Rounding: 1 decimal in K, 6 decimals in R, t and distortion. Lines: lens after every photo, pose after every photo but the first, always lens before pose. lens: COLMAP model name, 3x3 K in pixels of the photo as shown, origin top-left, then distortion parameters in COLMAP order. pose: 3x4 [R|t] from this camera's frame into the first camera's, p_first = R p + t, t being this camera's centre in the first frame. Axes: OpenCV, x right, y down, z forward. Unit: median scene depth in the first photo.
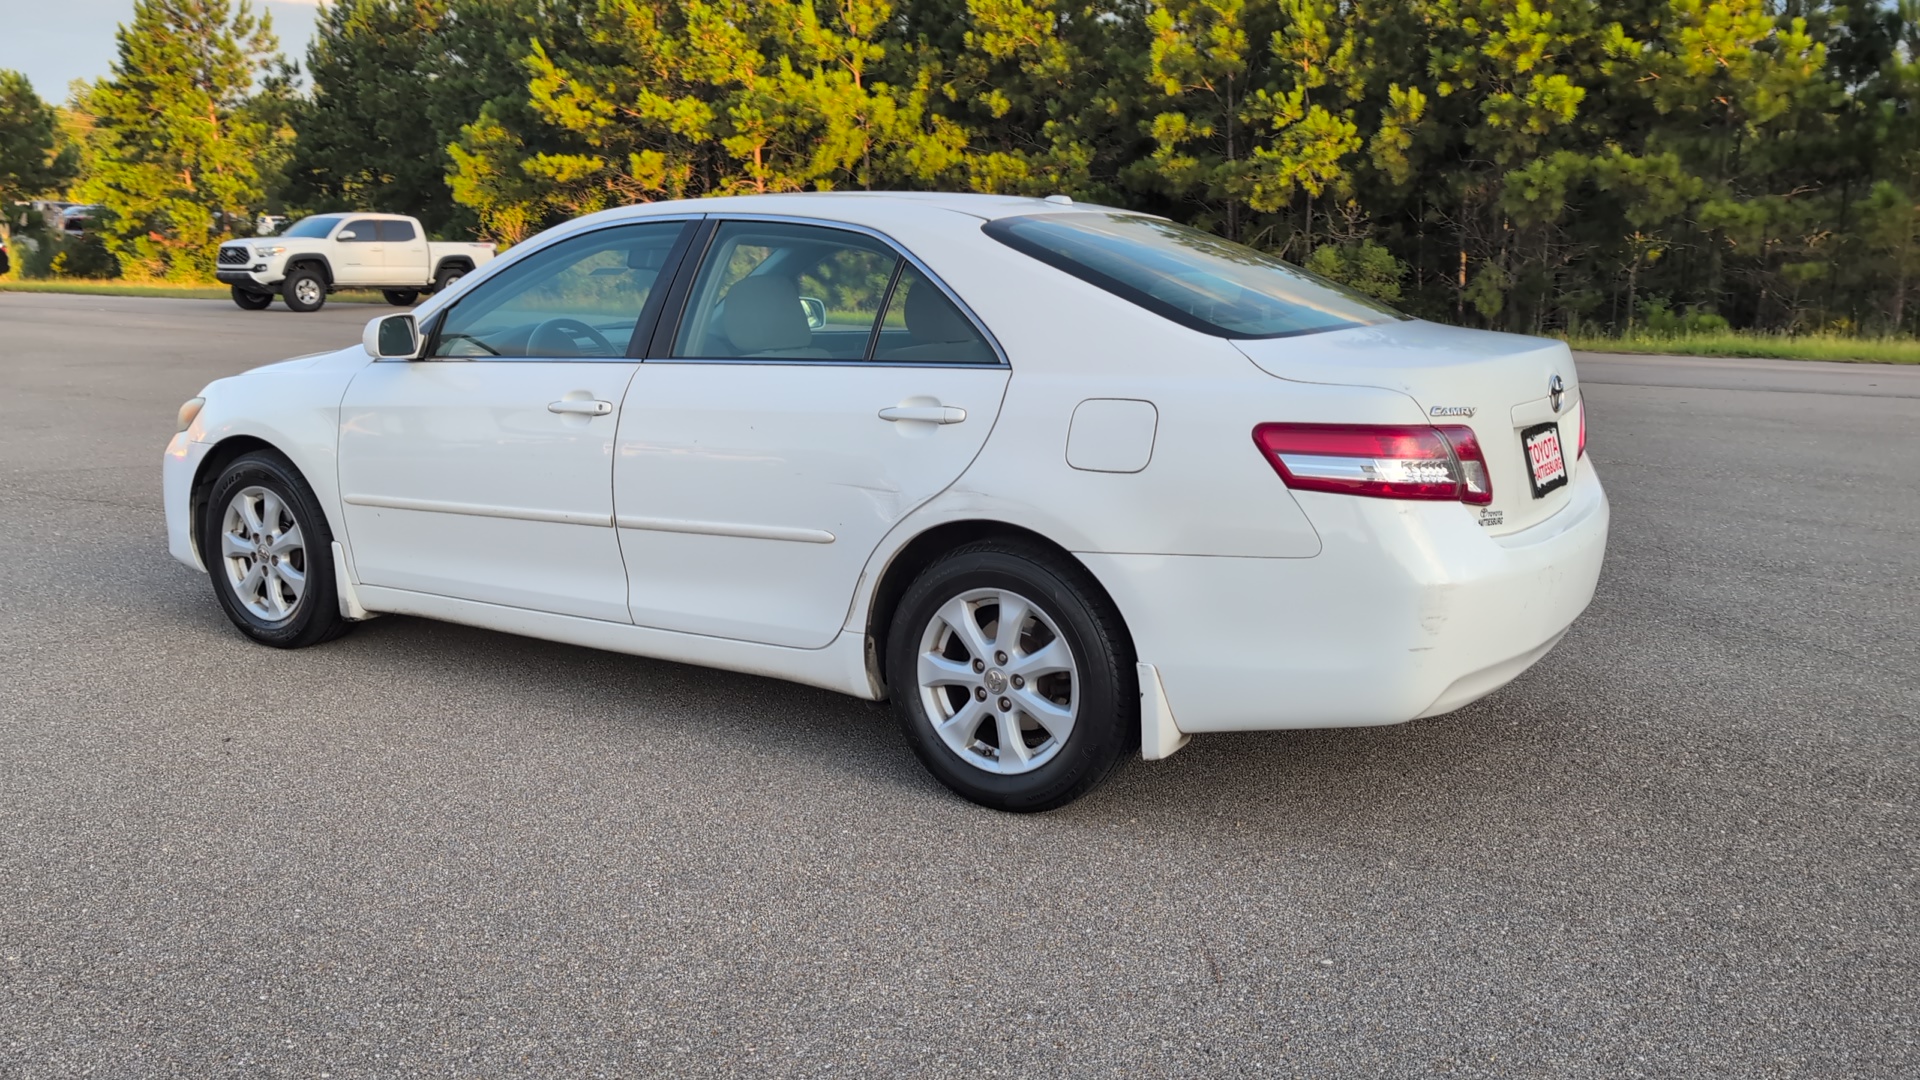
lens RADIAL K [[1639.9, 0, 970.0], [0, 1639.9, 545.9], [0, 0, 1]] dist [0.024090, -0.009640]
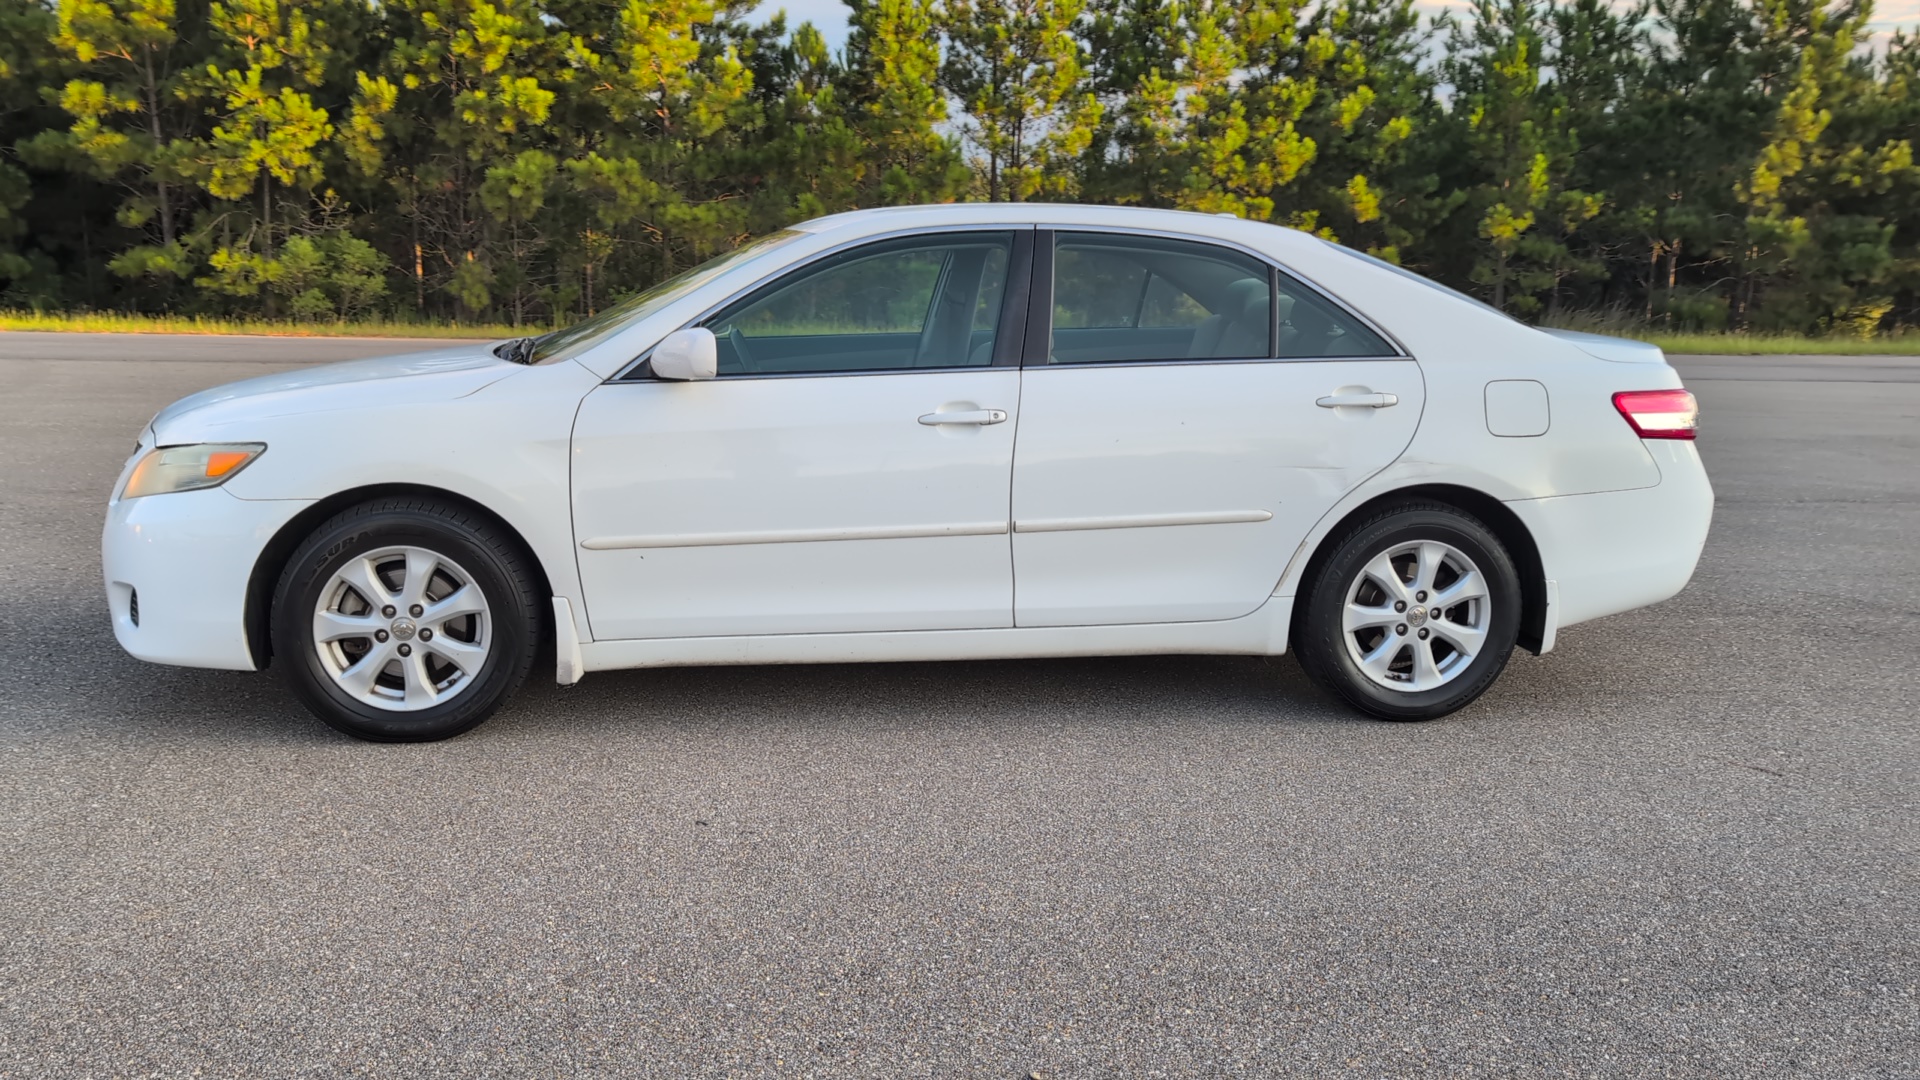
lens RADIAL K [[1639.9, 0, 959.7], [0, 1639.9, 542.5], [0, 0, 1]] dist [0.024090, -0.009640]
pose [[0.748574, -0.106594, 0.654427, -0.150911], [0.104486, 0.993625, 0.042324, -0.008633], [-0.654766, 0.036696, 0.754940, 0.043785]]
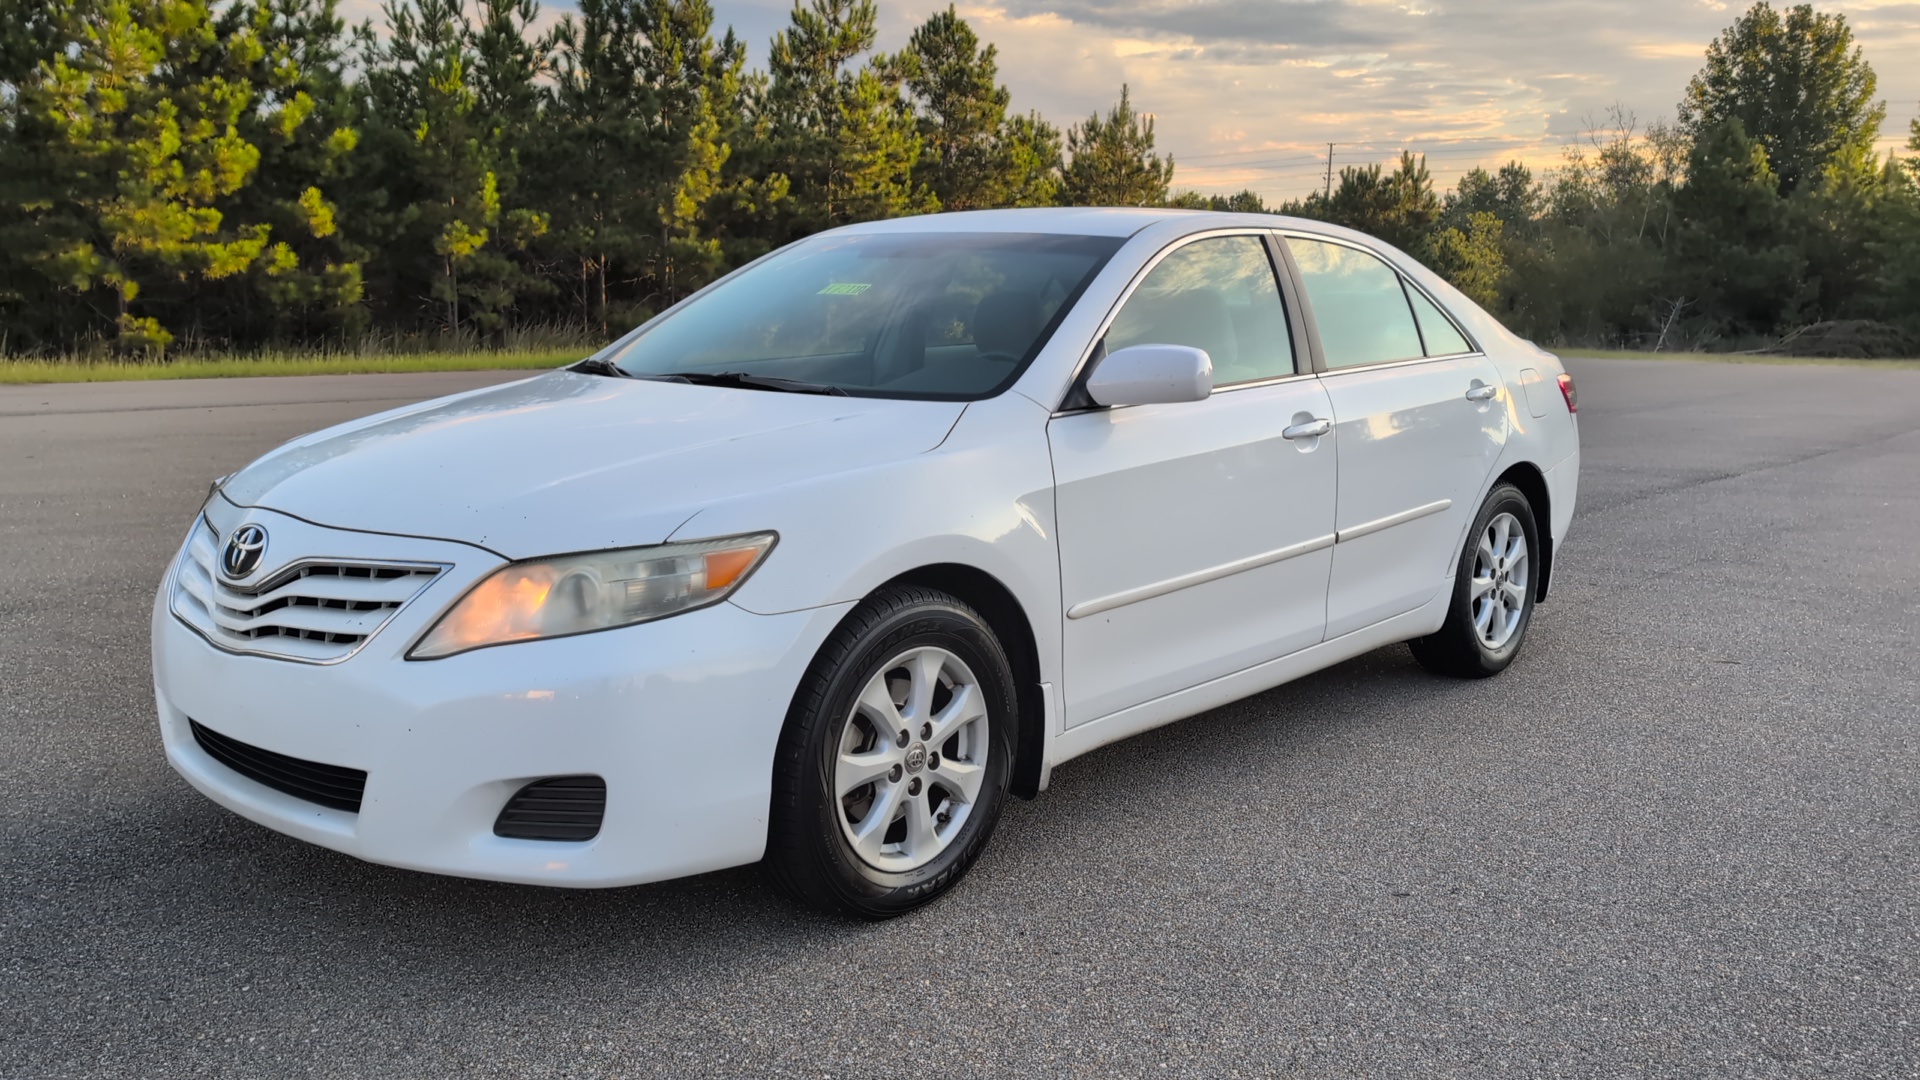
lens RADIAL K [[1639.9, 0, 963.7], [0, 1639.9, 533.0], [0, 0, 1]] dist [0.024090, -0.009640]
pose [[0.131156, -0.149369, 0.980044, -0.203740], [0.168249, 0.977597, 0.126480, -0.030381], [-0.976980, 0.148303, 0.153349, 0.178760]]
